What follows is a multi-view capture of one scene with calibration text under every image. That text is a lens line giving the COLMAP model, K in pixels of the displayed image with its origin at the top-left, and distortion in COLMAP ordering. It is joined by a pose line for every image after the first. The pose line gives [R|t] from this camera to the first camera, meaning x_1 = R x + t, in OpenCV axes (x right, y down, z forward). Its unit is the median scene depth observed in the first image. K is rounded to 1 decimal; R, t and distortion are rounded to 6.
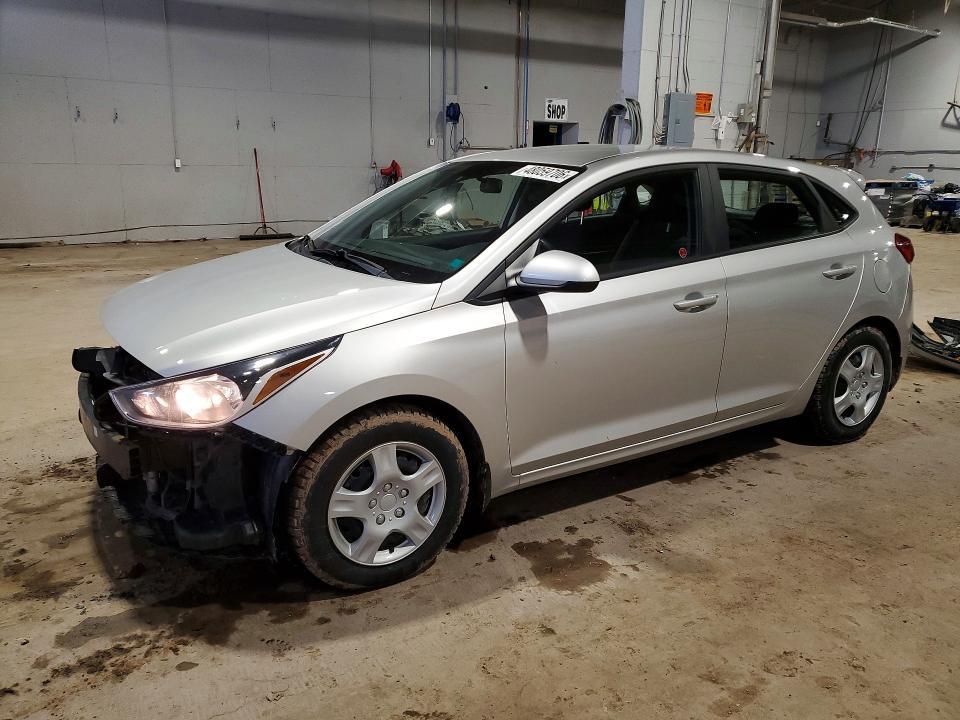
lens RADIAL K [[761.1, 0, 480.0], [0, 761.1, 360.0], [0, 0, 1]] dist [0.011208, 0.005099]
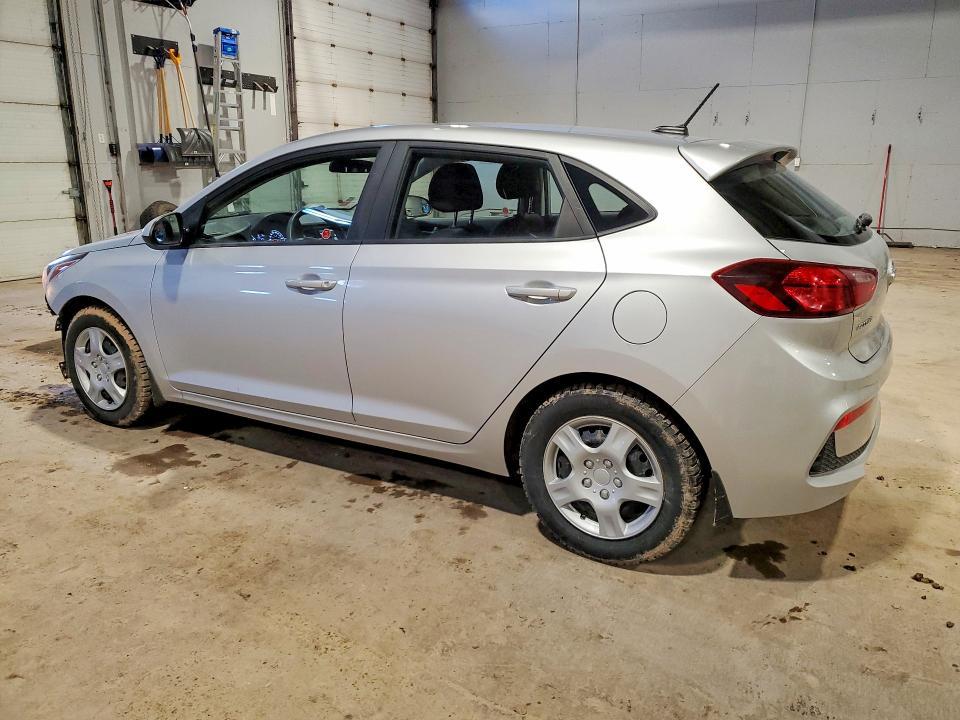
lens RADIAL K [[744.5, 0, 480.0], [0, 744.5, 360.0], [0, 0, 1]] dist [-0.000630, 0.004228]
pose [[0.457453, 0.218117, -0.862068, 1.202255], [-0.218365, 0.967320, 0.128873, -0.150028], [0.862005, 0.129292, 0.490133, 0.729291]]
